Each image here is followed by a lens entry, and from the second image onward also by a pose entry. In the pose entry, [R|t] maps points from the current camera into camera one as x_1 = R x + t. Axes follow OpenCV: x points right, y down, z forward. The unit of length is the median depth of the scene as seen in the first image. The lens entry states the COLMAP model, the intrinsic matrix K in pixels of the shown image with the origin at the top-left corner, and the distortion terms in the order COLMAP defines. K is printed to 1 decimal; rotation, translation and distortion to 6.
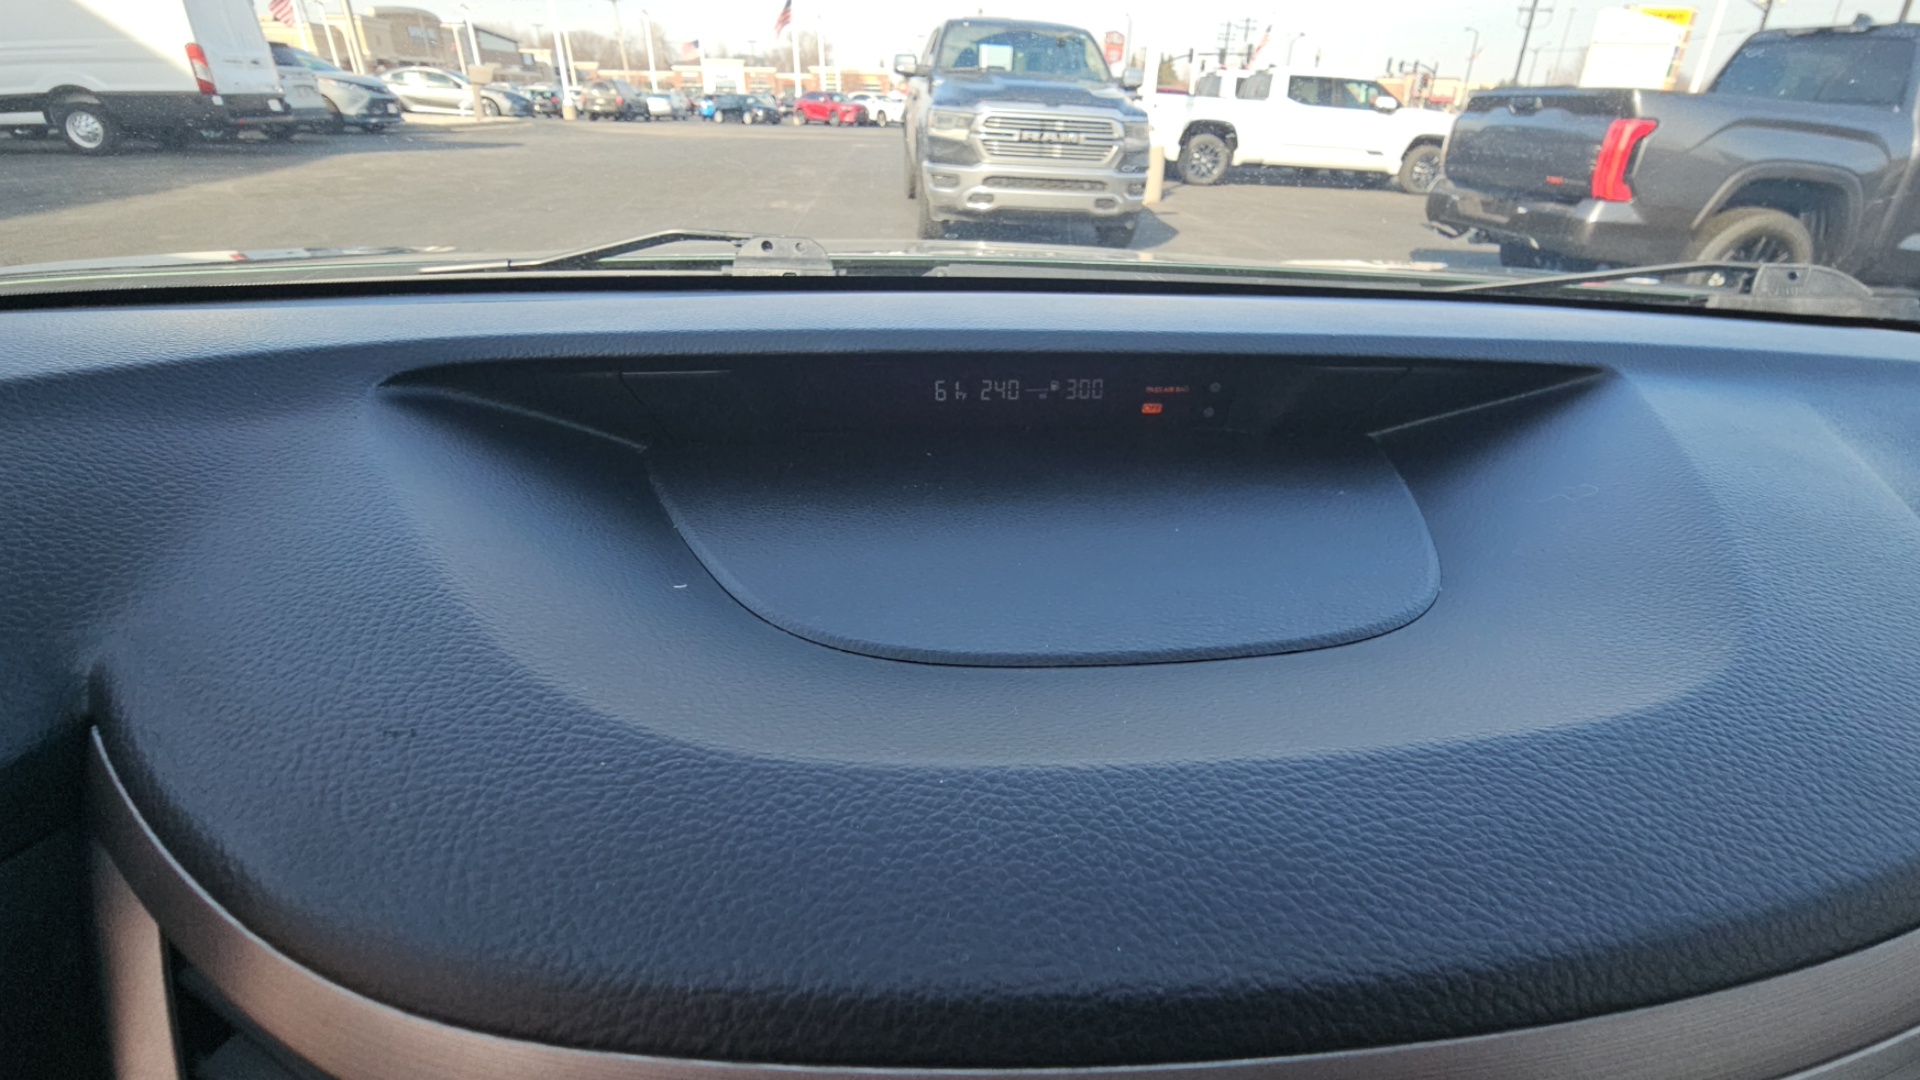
lens RADIAL K [[862.4, 0, 981.4], [0, 862.4, 544.1], [0, 0, 1]] dist [0.010747, -0.010578]
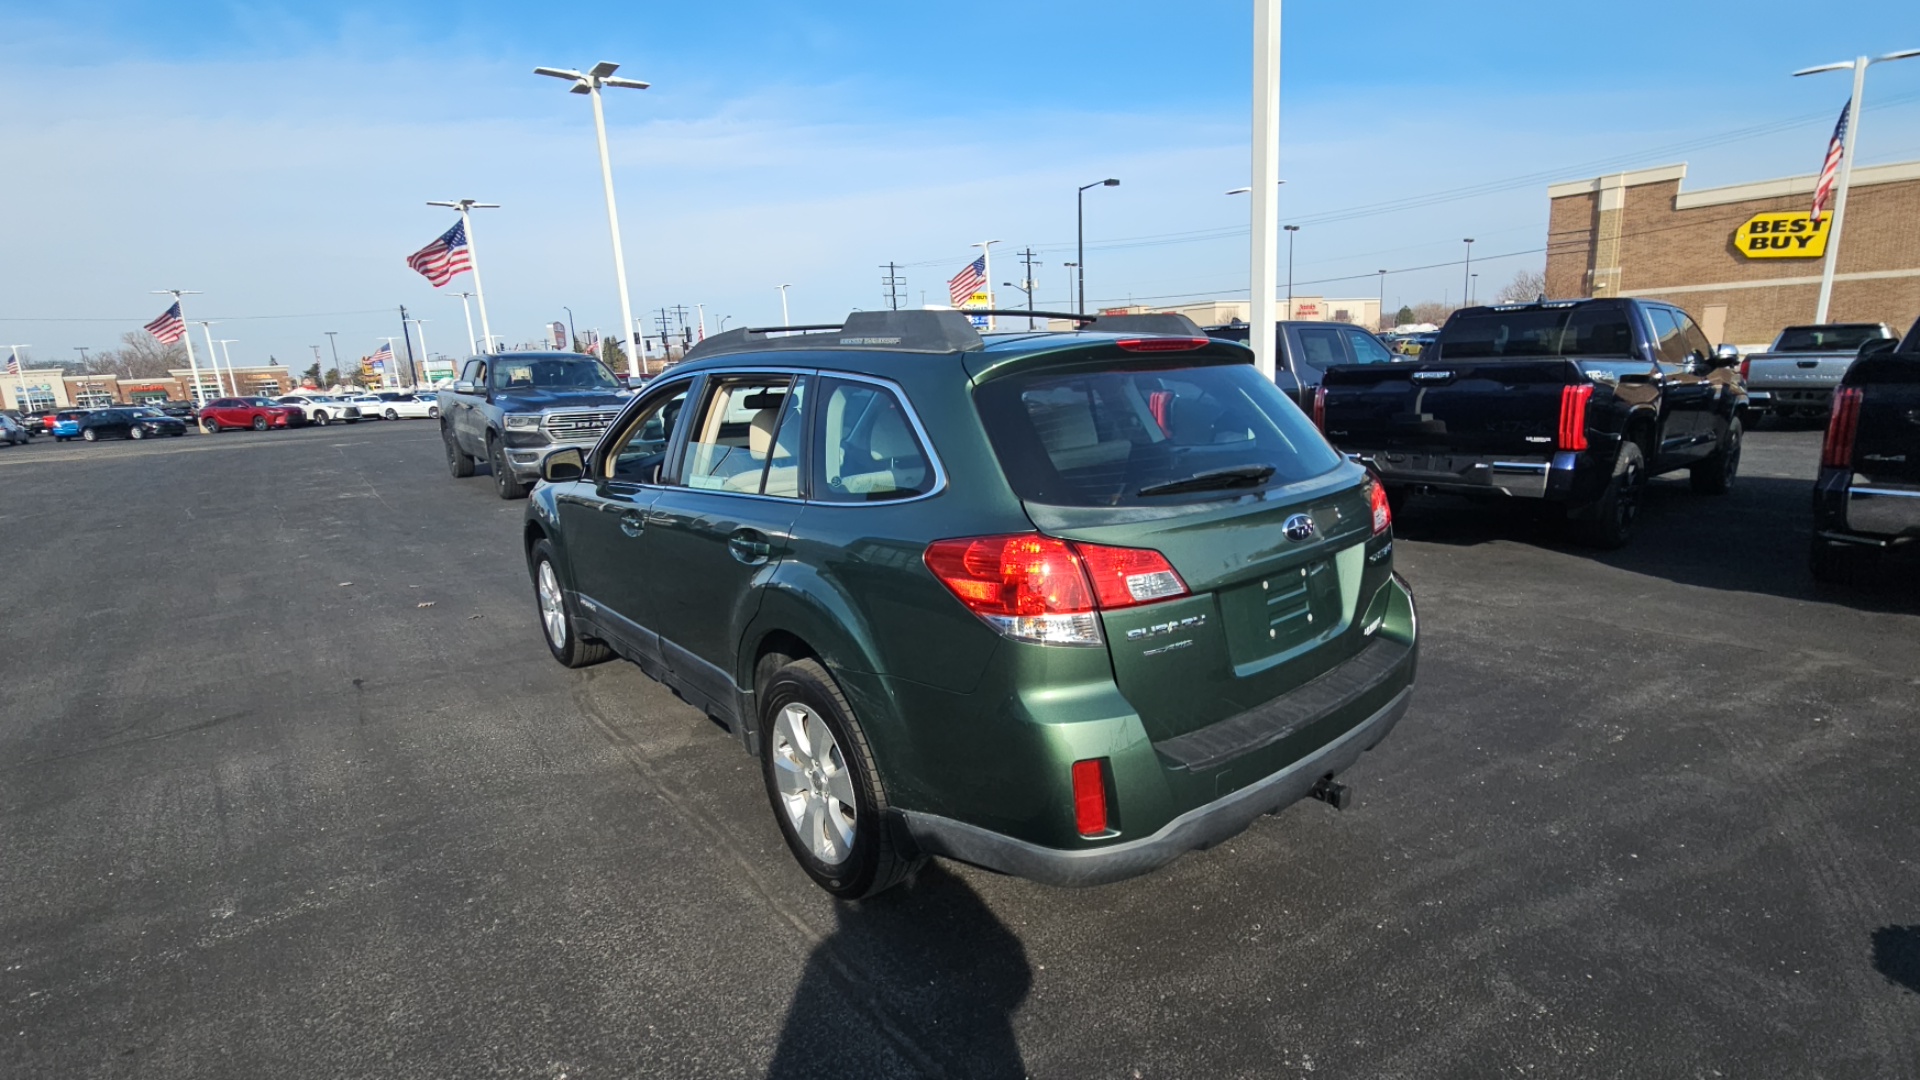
lens RADIAL K [[858.8, 0, 979.9], [0, 858.8, 541.5], [0, 0, 1]] dist [0.008196, -0.007994]
pose [[0.833208, -0.175461, 0.524383, -0.108851], [0.310414, 0.933217, -0.180967, 0.126717], [-0.457611, 0.313559, 0.832030, -0.307730]]
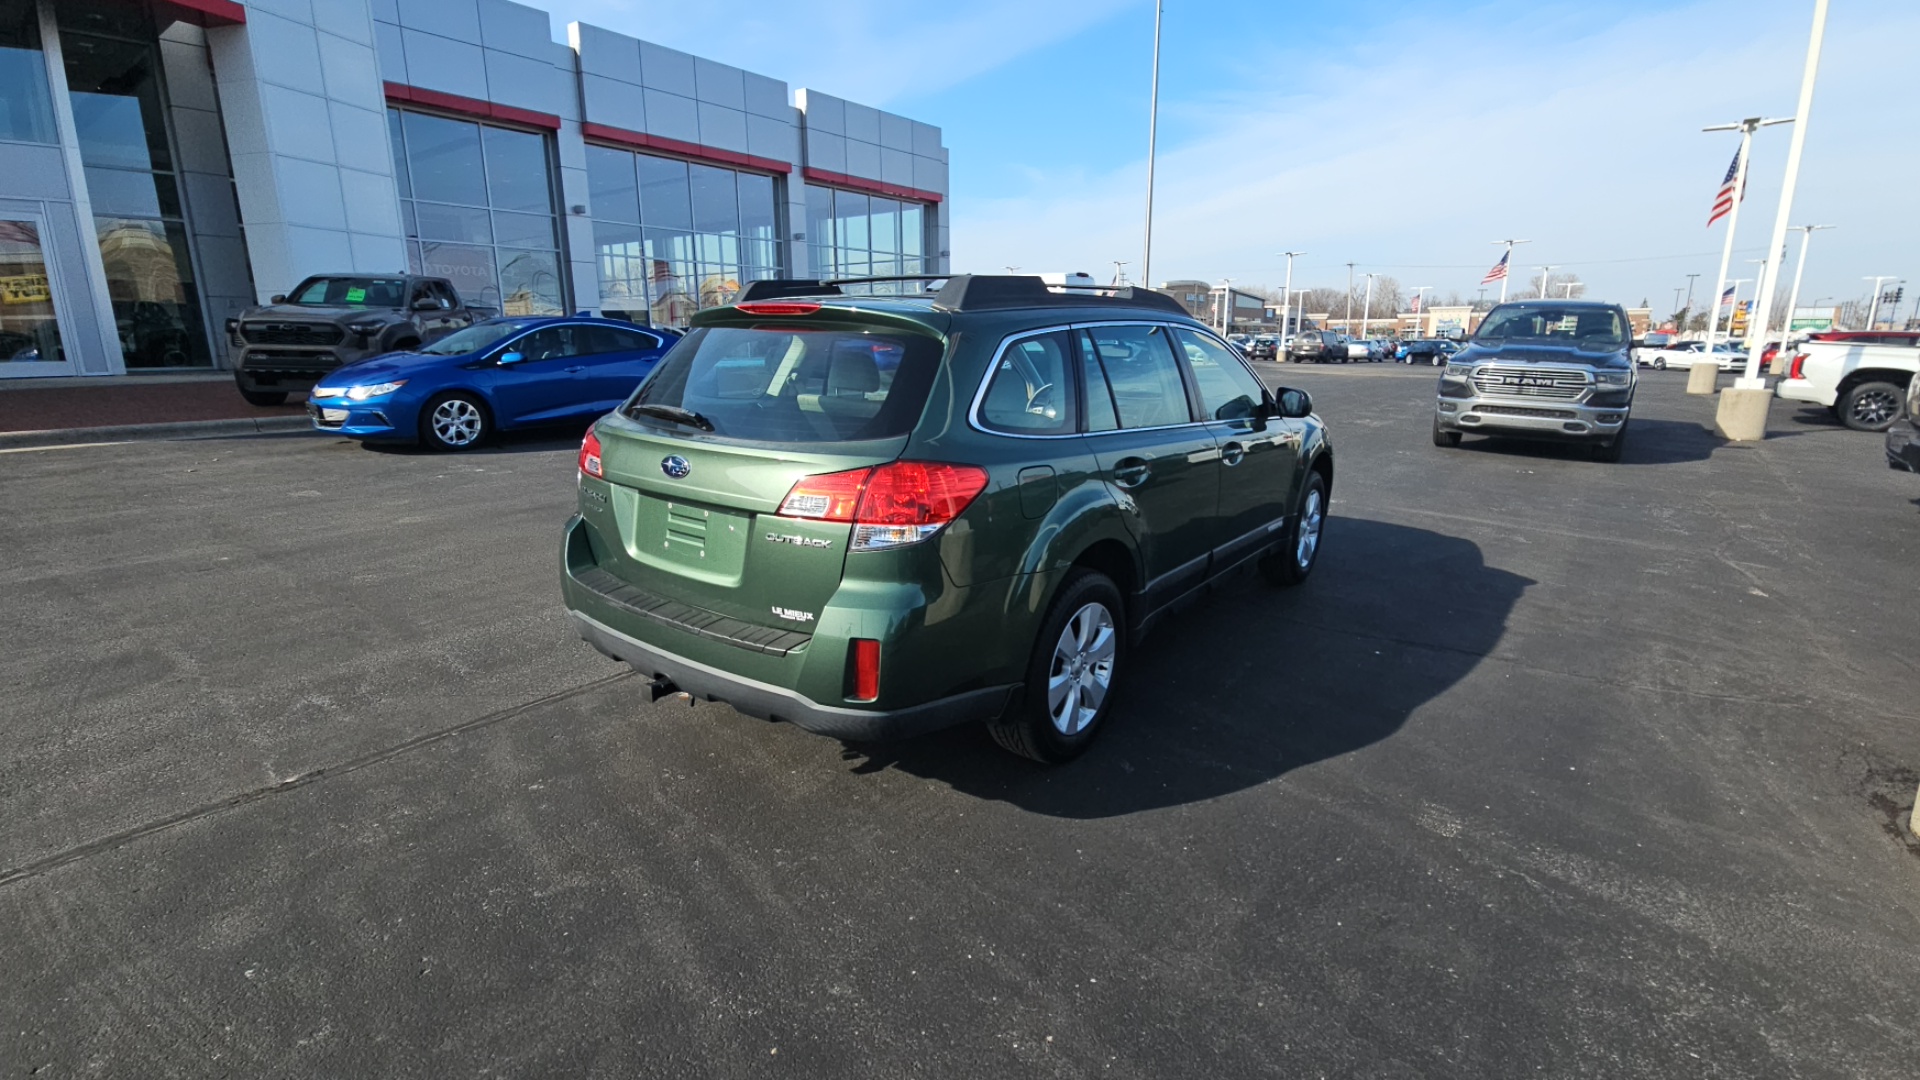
lens RADIAL K [[860.5, 0, 980.3], [0, 860.5, 540.1], [0, 0, 1]] dist [0.001018, 0.000417]
pose [[0.732836, 0.141424, -0.665546, 0.221305], [-0.301177, 0.944538, -0.130920, 0.134302], [0.610118, 0.296390, 0.734785, -0.296768]]
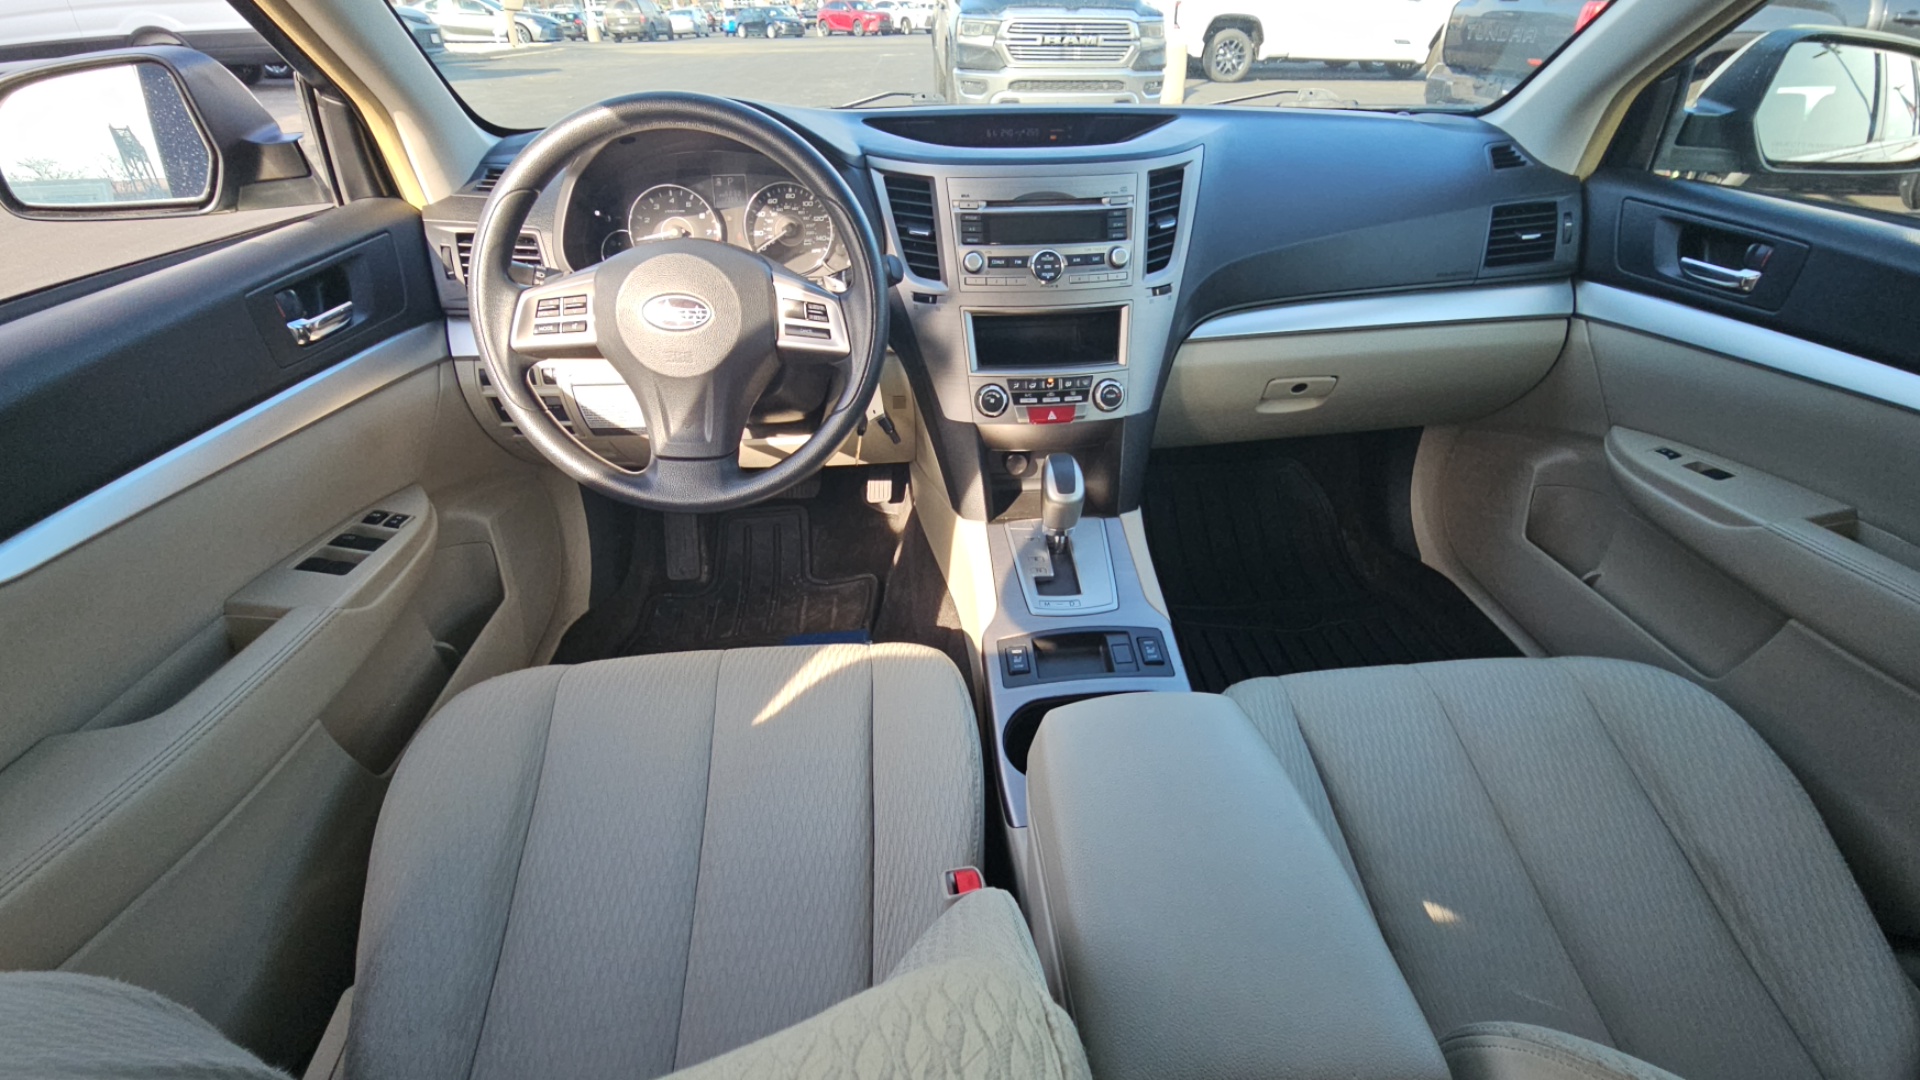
lens RADIAL K [[858.8, 0, 979.9], [0, 858.8, 541.5], [0, 0, 1]] dist [0.008196, -0.007994]
pose [[0.998849, -0.019648, -0.043748, 0.000718], [0.023343, 0.996055, 0.085618, 0.031055], [0.041893, -0.086541, 0.995367, -0.068929]]
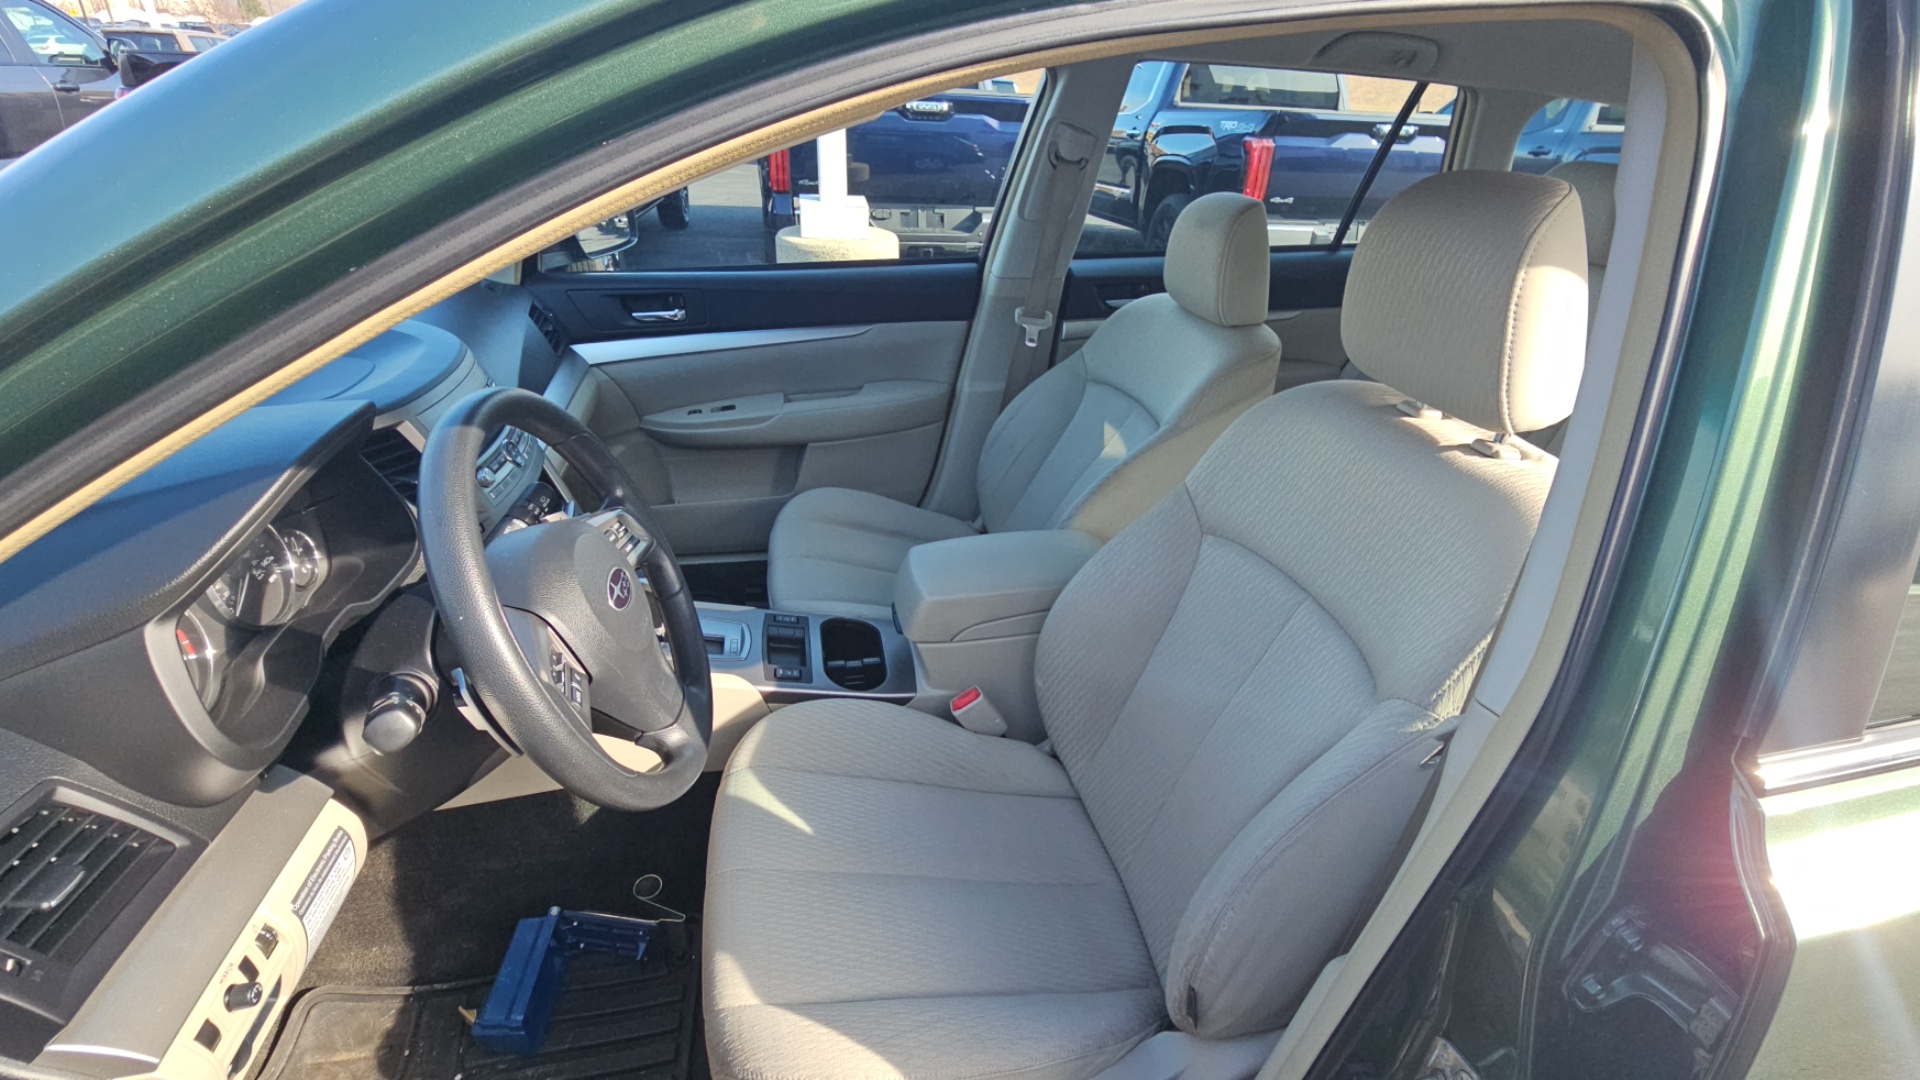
lens RADIAL K [[860.5, 0, 980.3], [0, 860.5, 540.1], [0, 0, 1]] dist [0.001018, 0.000417]
pose [[-0.091888, -0.495778, 0.863574, -0.074028], [0.409154, 0.771853, 0.486657, -0.001503], [-0.907827, 0.398053, 0.131926, -0.039335]]
